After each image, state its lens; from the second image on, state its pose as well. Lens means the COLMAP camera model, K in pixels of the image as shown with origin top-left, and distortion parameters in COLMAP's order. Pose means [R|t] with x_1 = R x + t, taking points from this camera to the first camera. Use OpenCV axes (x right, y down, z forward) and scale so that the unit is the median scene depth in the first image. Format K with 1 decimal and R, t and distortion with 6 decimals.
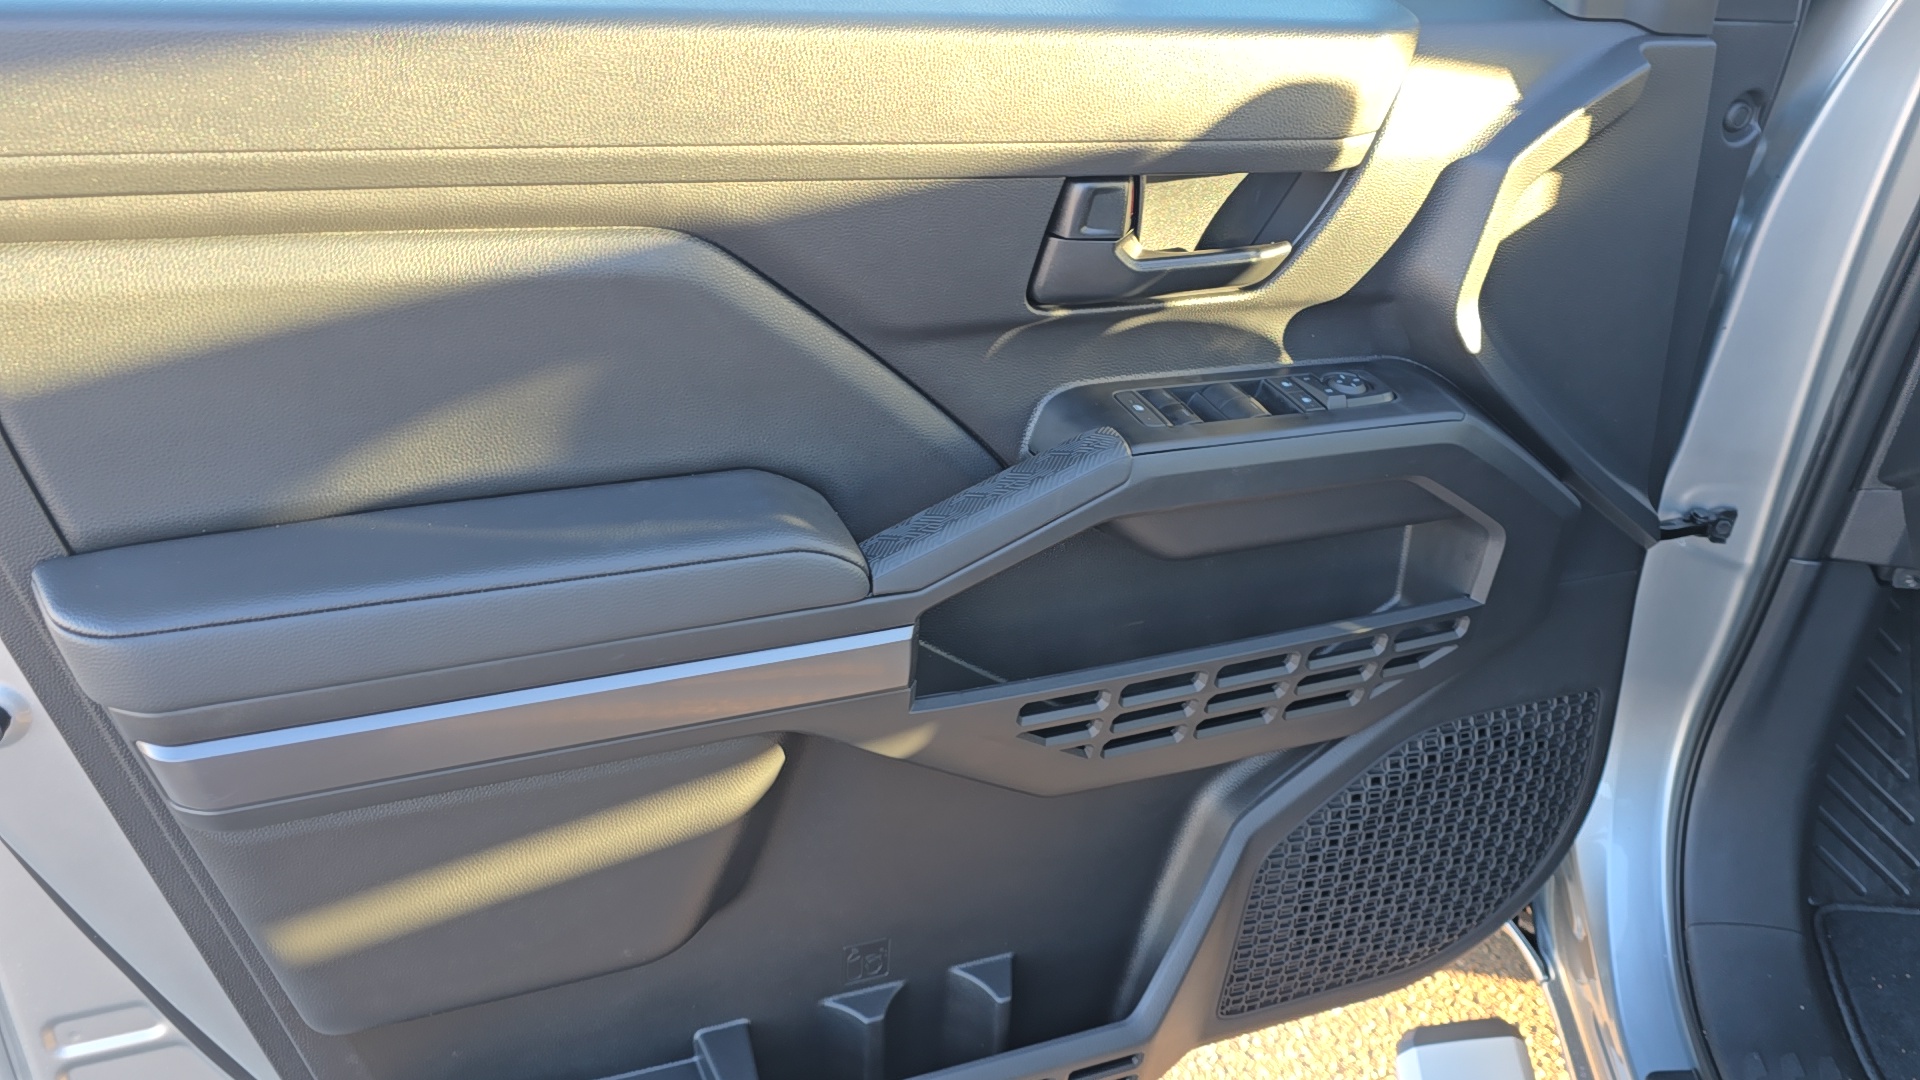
lens RADIAL K [[1639.0, 0, 944.1], [0, 1639.0, 542.2], [0, 0, 1]] dist [-0.005674, 0.012311]
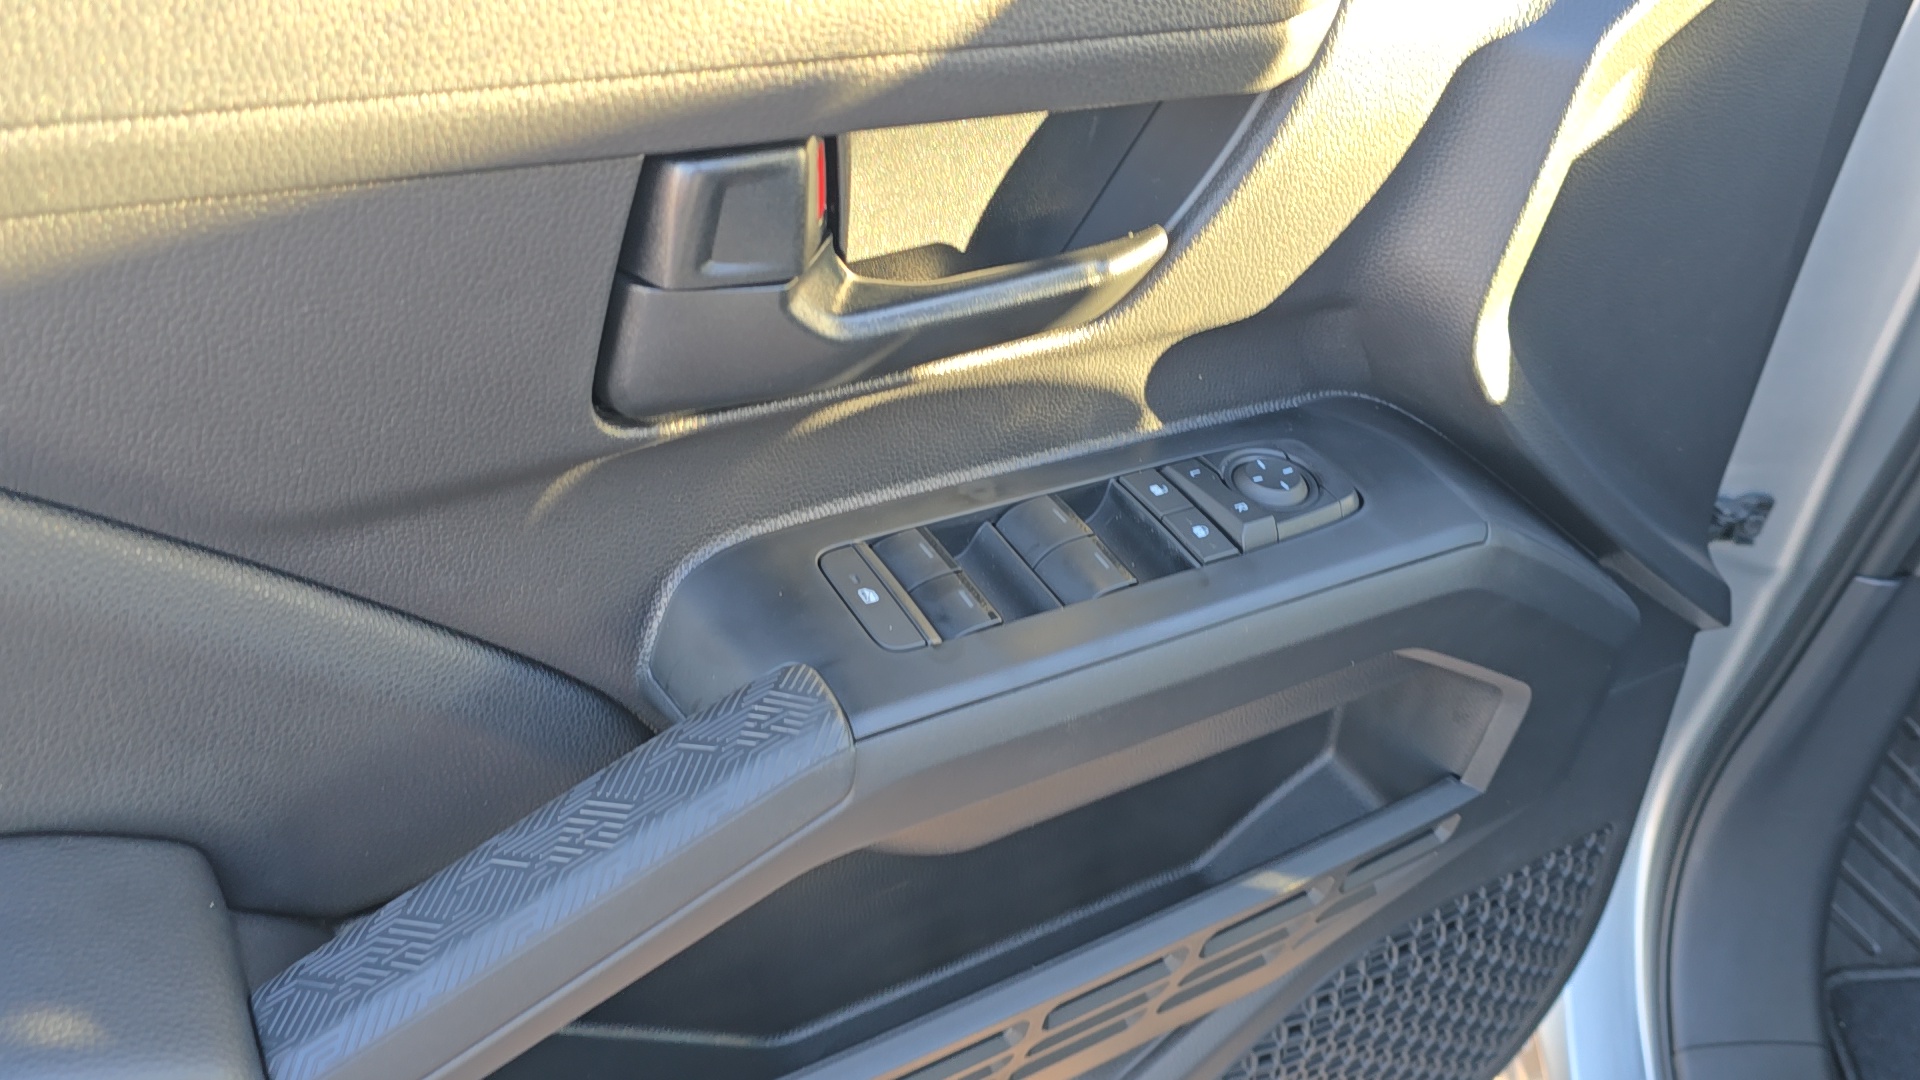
lens RADIAL K [[1639.0, 0, 970.9], [0, 1639.0, 537.9], [0, 0, 1]] dist [-0.005674, 0.012311]
pose [[0.988190, -0.067991, 0.137326, 0.081223], [0.046719, 0.987187, 0.152574, -0.165933], [-0.145940, -0.144357, 0.978705, 0.513969]]
